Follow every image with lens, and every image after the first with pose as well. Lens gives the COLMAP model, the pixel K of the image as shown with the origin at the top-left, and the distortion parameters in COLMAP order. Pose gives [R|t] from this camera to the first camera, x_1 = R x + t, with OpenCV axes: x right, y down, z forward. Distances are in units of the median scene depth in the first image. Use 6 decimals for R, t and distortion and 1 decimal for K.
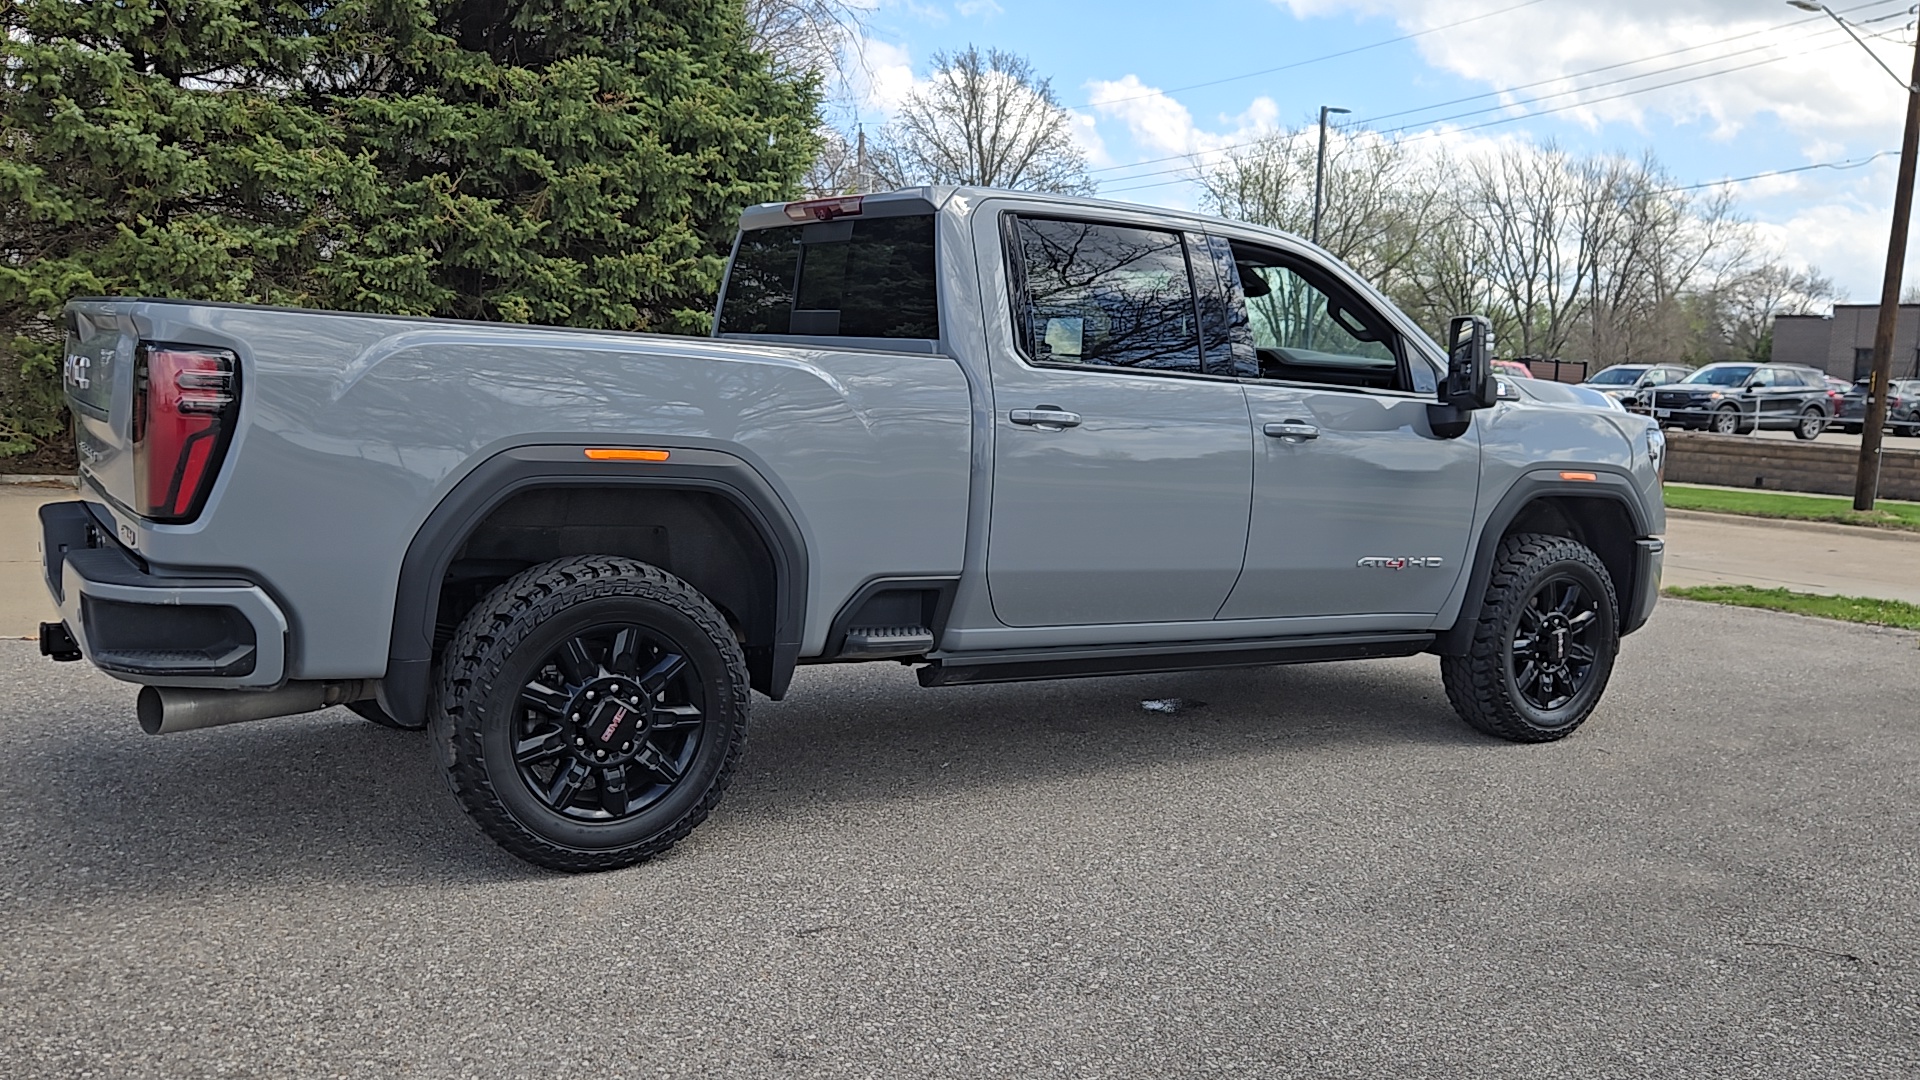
lens RADIAL K [[1614.8, 0, 954.0], [0, 1614.8, 539.8], [0, 0, 1]] dist [0.013912, -0.002446]
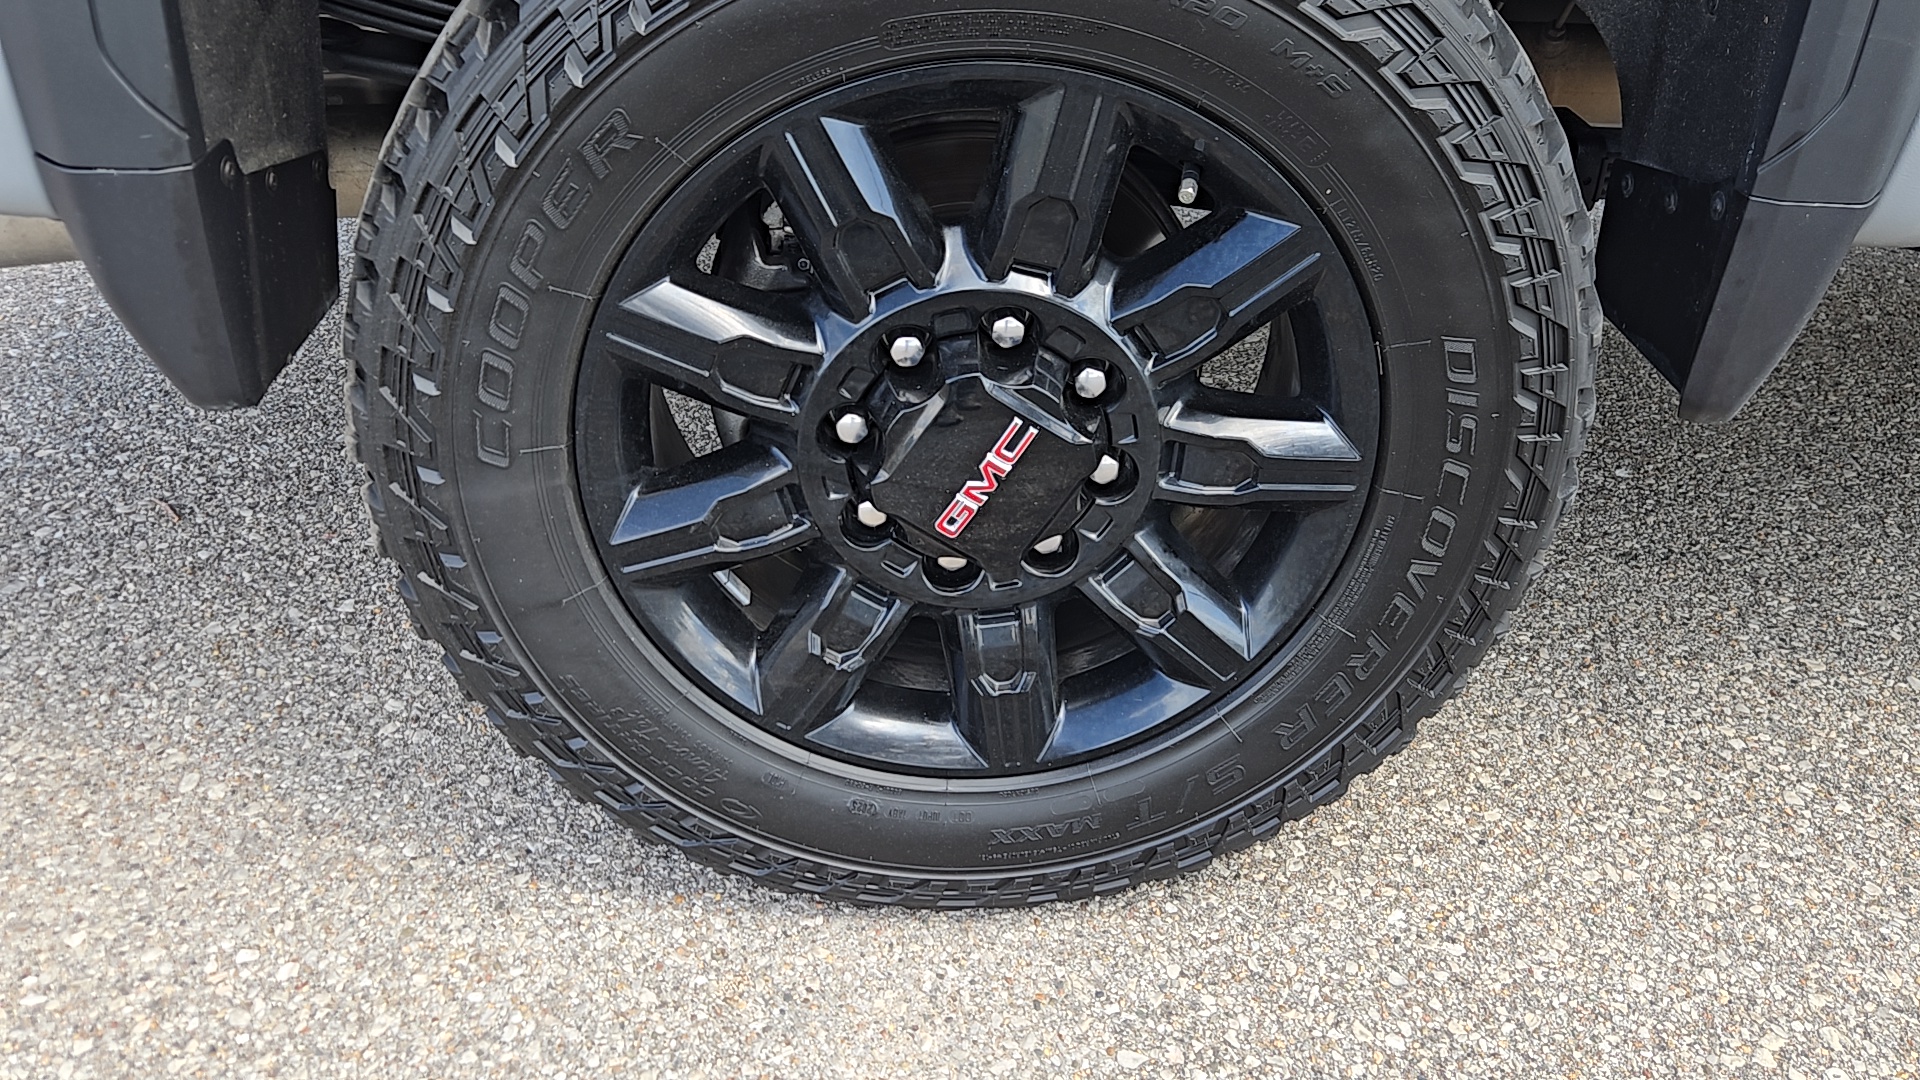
lens RADIAL K [[1614.8, 0, 954.0], [0, 1614.8, 539.8], [0, 0, 1]] dist [0.013912, -0.002446]
pose [[0.867581, 0.226446, -0.442748, -0.091326], [-0.034222, 0.915386, 0.401120, 0.020378], [0.496117, -0.332852, 0.801921, 0.709928]]
